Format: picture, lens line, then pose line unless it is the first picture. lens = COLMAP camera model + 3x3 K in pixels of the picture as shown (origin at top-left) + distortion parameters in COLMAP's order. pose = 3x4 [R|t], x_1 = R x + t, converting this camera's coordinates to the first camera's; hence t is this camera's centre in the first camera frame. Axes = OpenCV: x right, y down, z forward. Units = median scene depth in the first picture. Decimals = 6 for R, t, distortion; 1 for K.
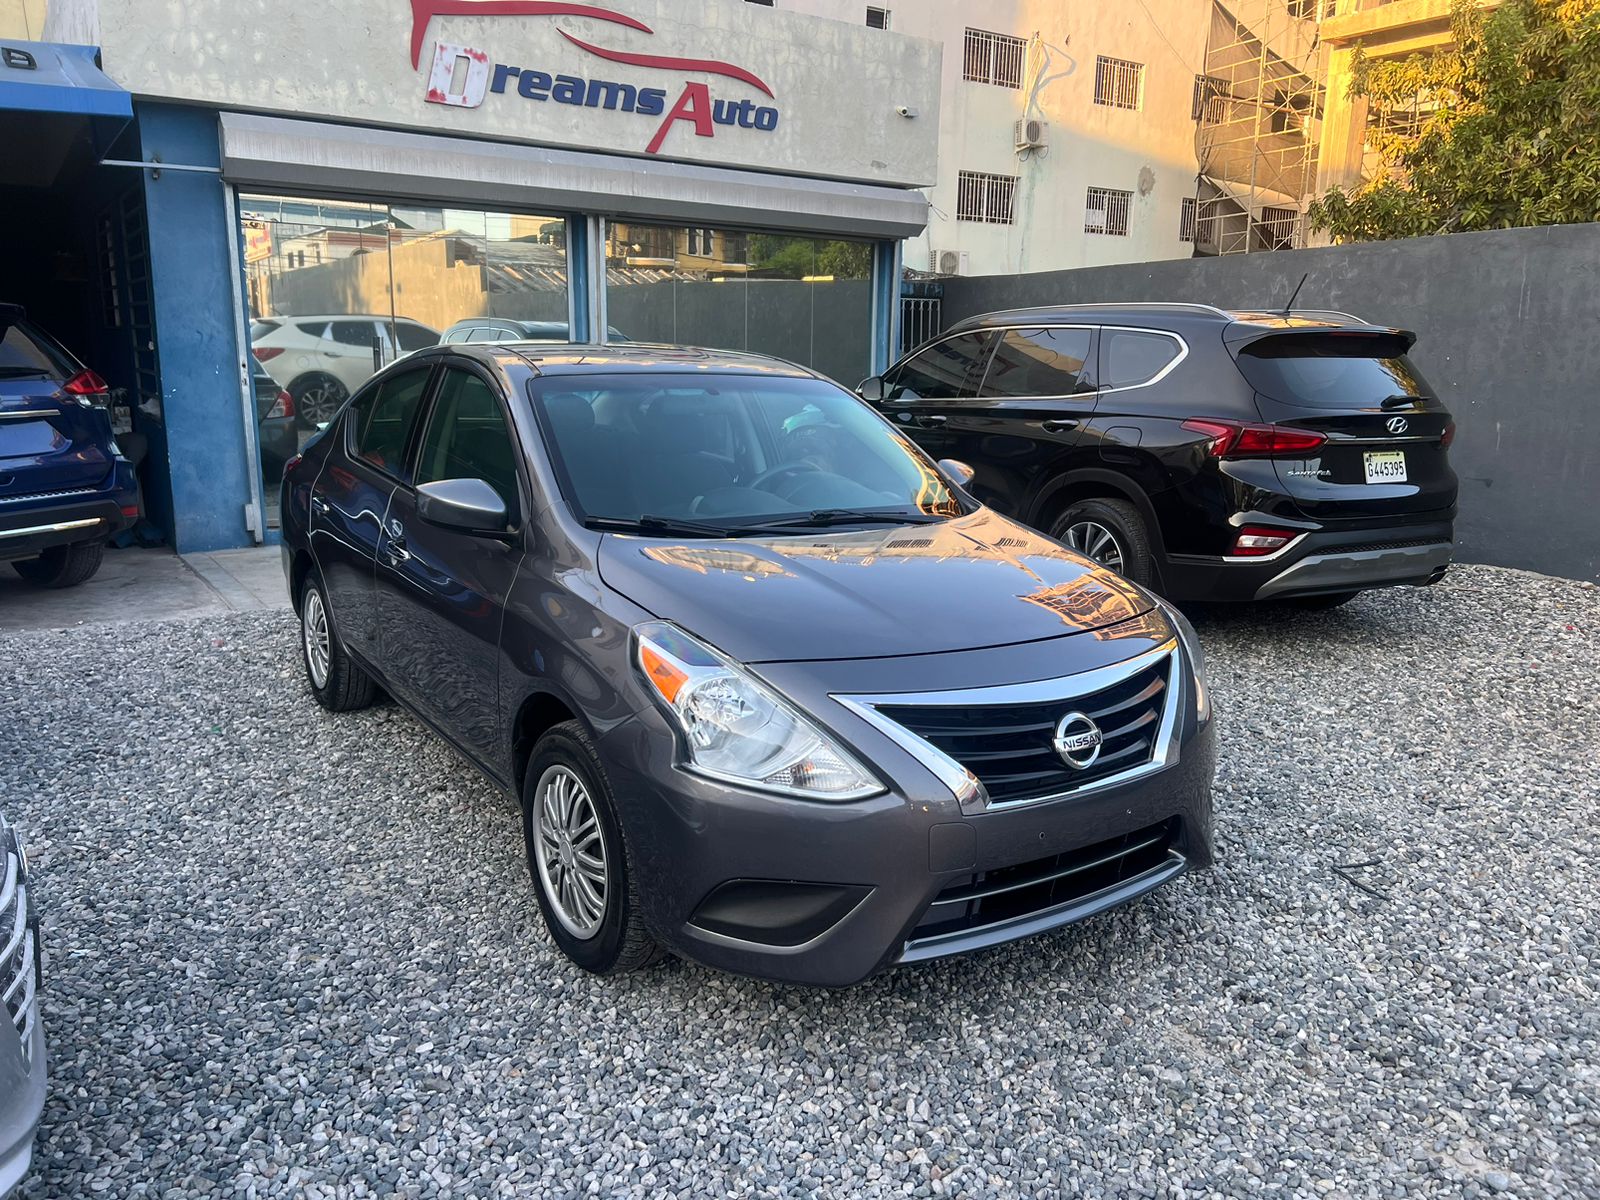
lens RADIAL K [[1248.5, 0, 800.0], [0, 1248.5, 600.0], [0, 0, 1]] dist [0.012593, -0.006876]
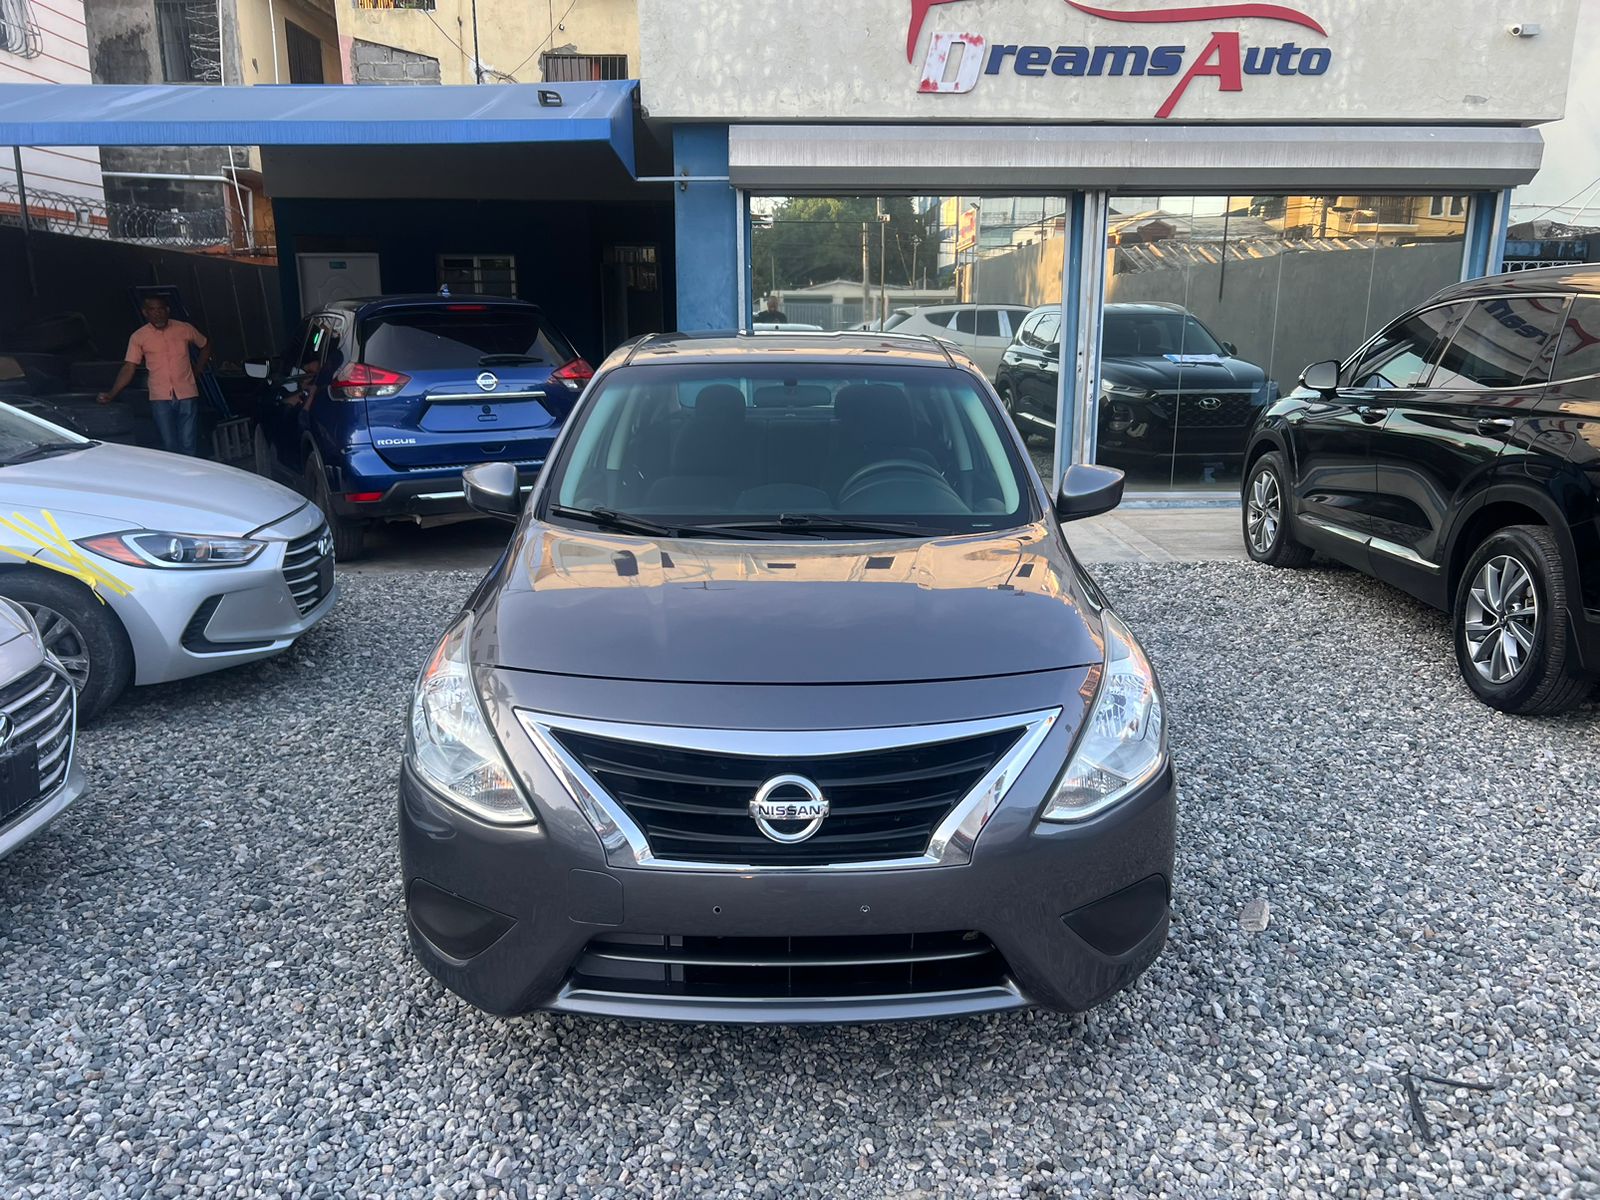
lens RADIAL K [[1237.9, 0, 802.6], [0, 1237.9, 590.4], [0, 0, 1]] dist [0.083659, -0.102565]
pose [[0.833704, 0.100595, -0.542971, 0.212197], [-0.095882, 0.994702, 0.037065, -0.020987], [0.543823, 0.021160, 0.838933, 0.093886]]
